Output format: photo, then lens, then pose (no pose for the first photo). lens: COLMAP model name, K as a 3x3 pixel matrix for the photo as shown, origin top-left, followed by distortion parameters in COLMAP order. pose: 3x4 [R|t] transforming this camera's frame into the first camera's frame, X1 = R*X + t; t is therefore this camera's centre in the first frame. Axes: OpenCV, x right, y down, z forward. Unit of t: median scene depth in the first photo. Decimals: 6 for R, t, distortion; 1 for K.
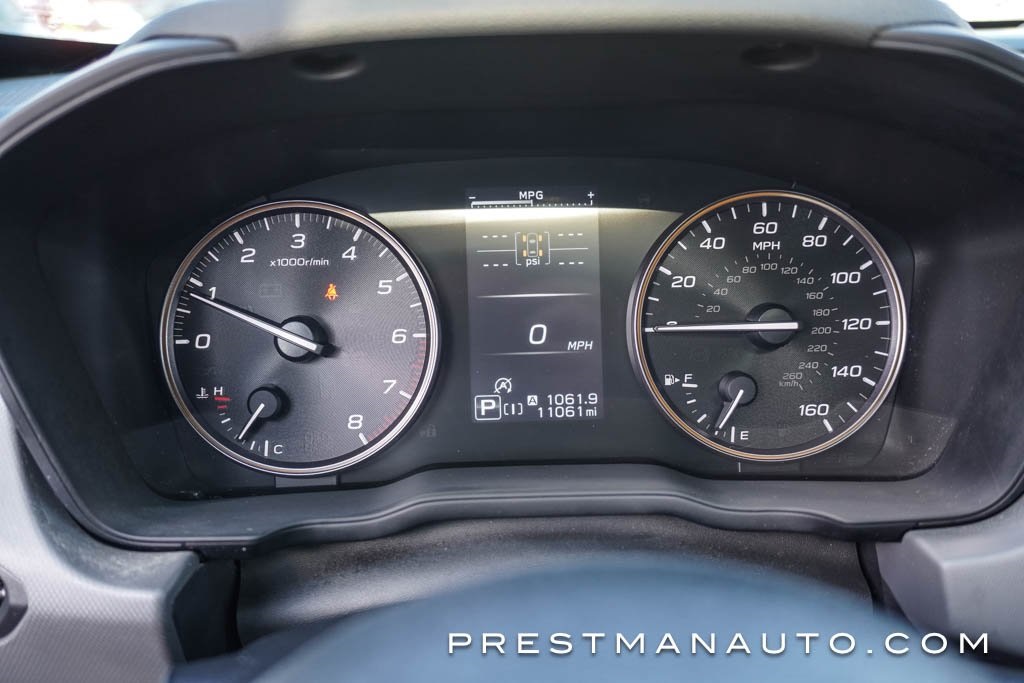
lens RADIAL K [[1019.8, 0, 511.4], [0, 1019.8, 338.6], [0, 0, 1]] dist [0.000385, 0.000000]
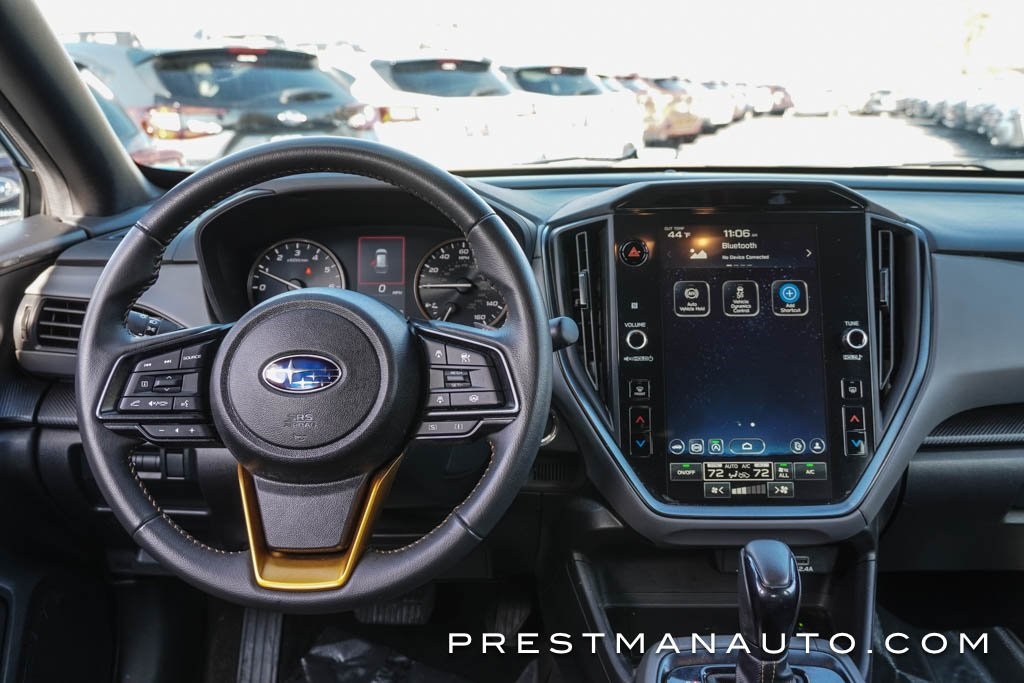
lens RADIAL K [[1019.8, 0, 513.2], [0, 1019.8, 341.6], [0, 0, 1]] dist [0.000385, 0.000000]
pose [[0.998559, 0.022288, -0.048826, 0.525814], [-0.026419, 0.995973, -0.085669, 0.371779], [0.046720, 0.086835, 0.995127, -1.744240]]
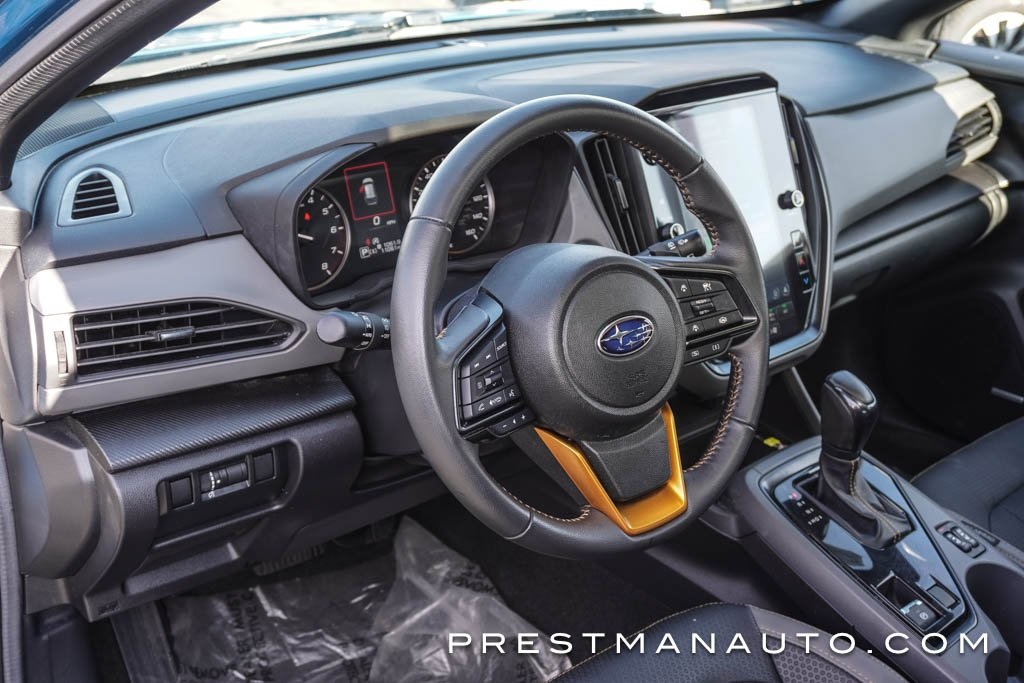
lens RADIAL K [[1137.6, 0, 503.8], [0, 1137.6, 343.9], [0, 0, 1]] dist [-0.000099, 0.000000]
pose [[0.802203, -0.217988, 0.555834, -1.393529], [0.162851, 0.975554, 0.147562, -0.072822], [-0.574413, -0.027857, 0.818092, -1.553057]]
